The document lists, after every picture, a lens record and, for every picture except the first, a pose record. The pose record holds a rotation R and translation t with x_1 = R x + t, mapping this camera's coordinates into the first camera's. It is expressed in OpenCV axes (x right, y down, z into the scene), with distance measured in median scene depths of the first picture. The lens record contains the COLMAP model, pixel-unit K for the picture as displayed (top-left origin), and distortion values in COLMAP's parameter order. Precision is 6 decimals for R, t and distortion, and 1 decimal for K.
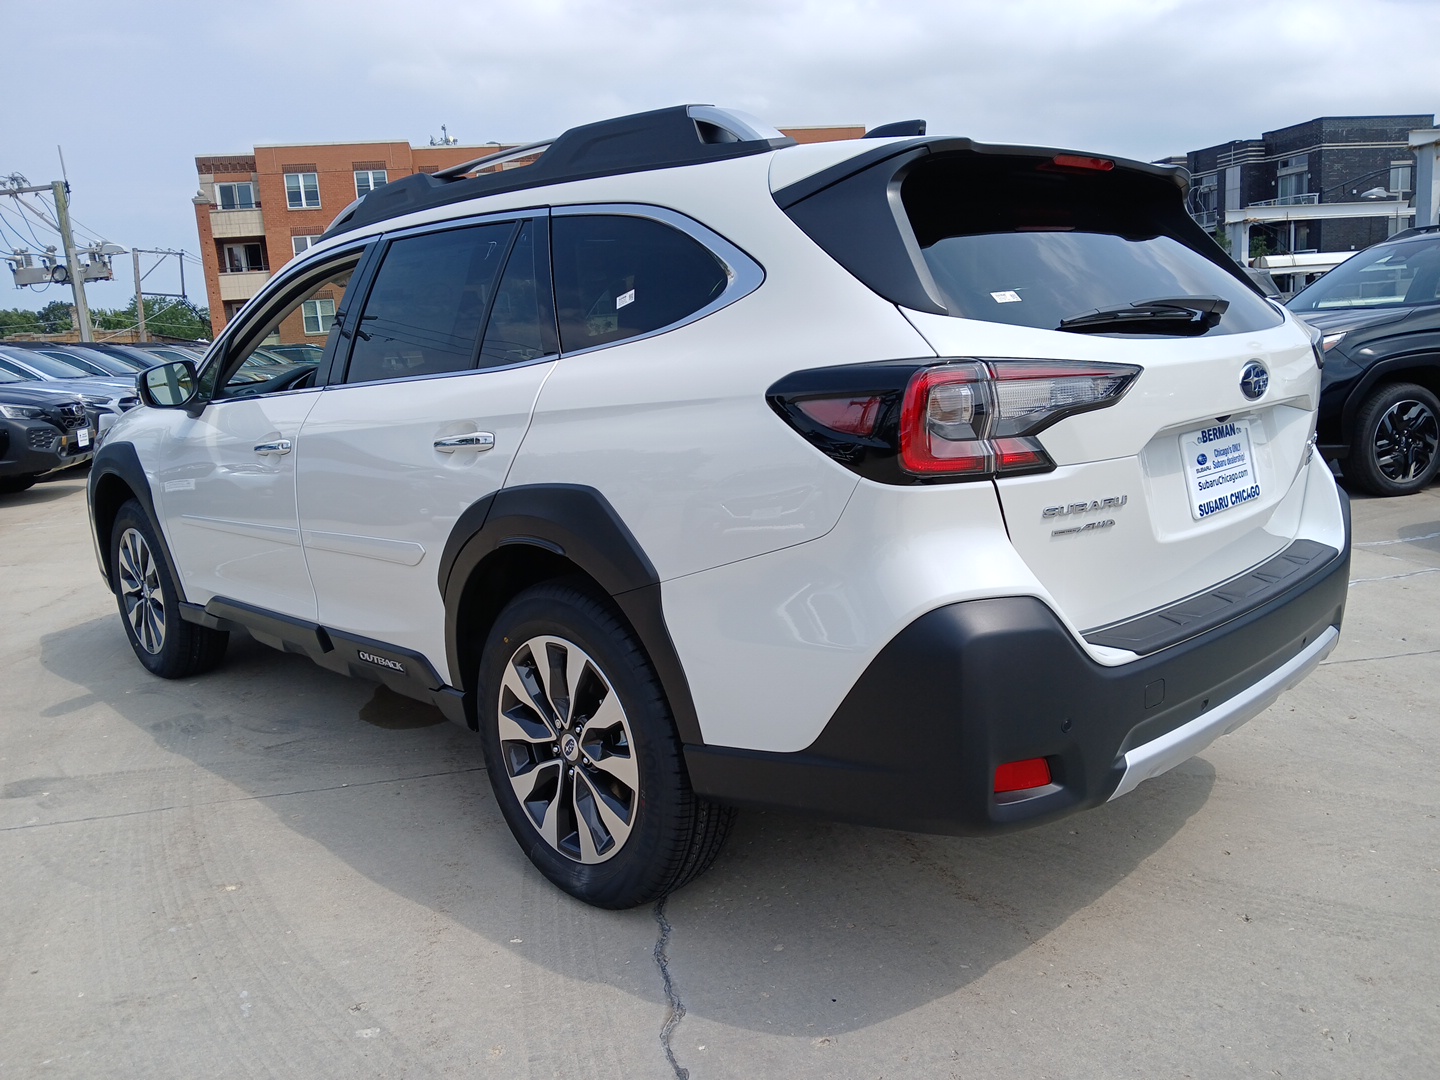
lens RADIAL K [[1100.2, 0, 722.1], [0, 1100.2, 541.1], [0, 0, 1]] dist [0.027426, -0.062617]
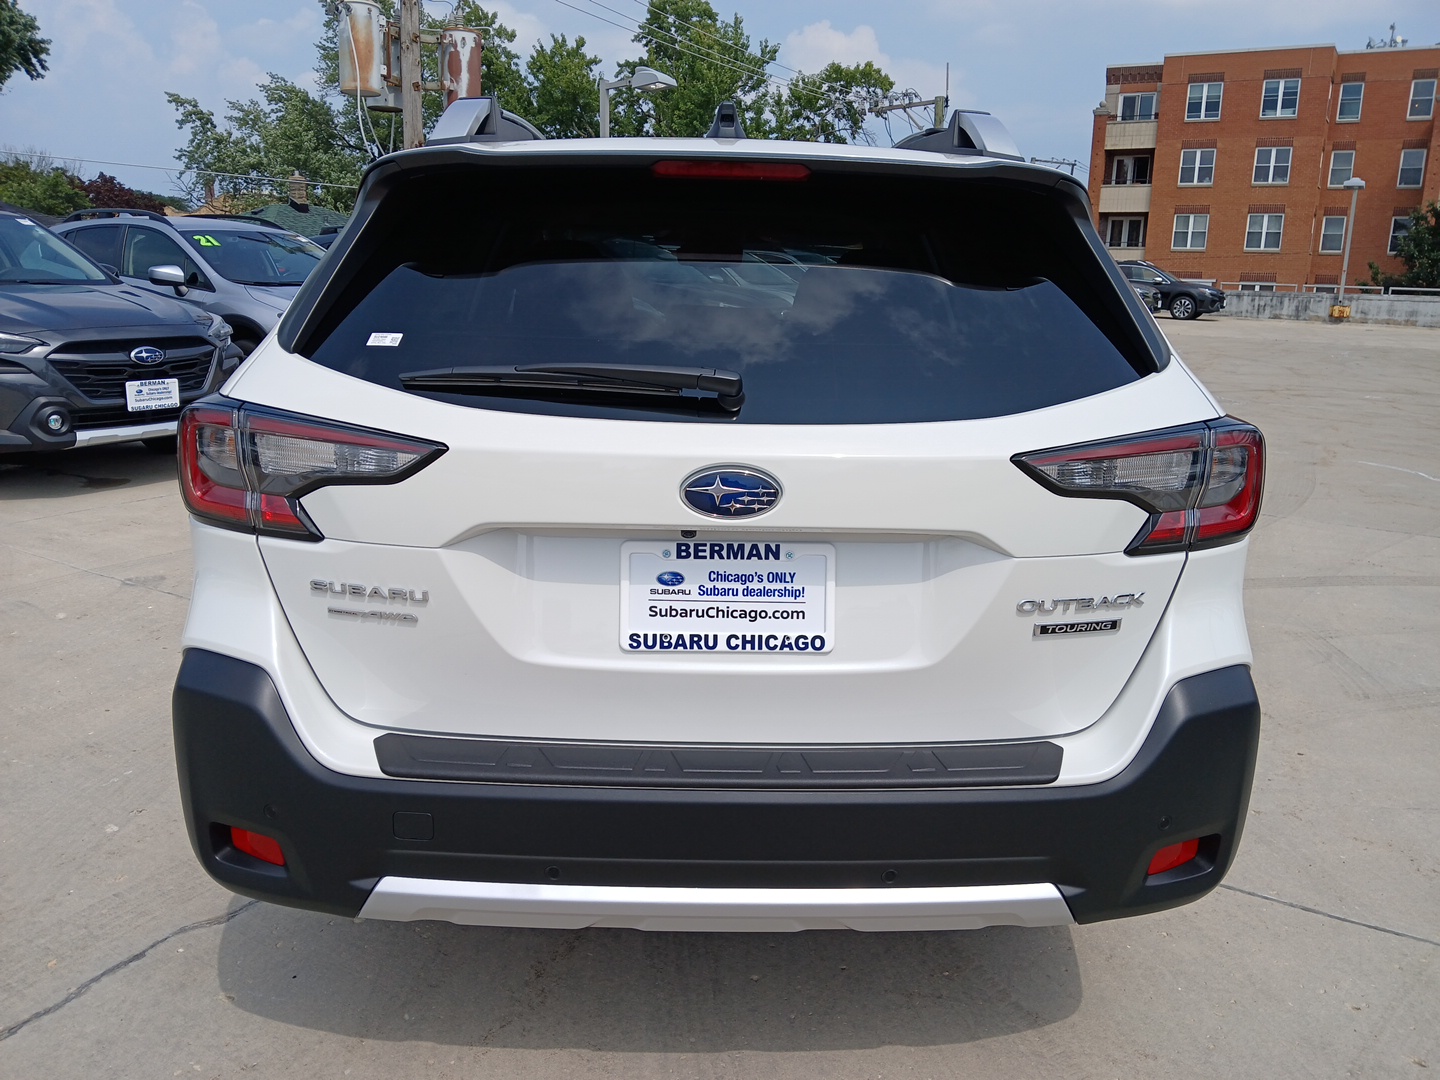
lens RADIAL K [[1100.2, 0, 734.1], [0, 1100.2, 551.5], [0, 0, 1]] dist [0.027426, -0.062617]
pose [[0.736395, 0.245259, -0.630532, 0.943705], [-0.192892, 0.969408, 0.151795, -0.216687], [0.648472, 0.009843, 0.761175, 0.442611]]
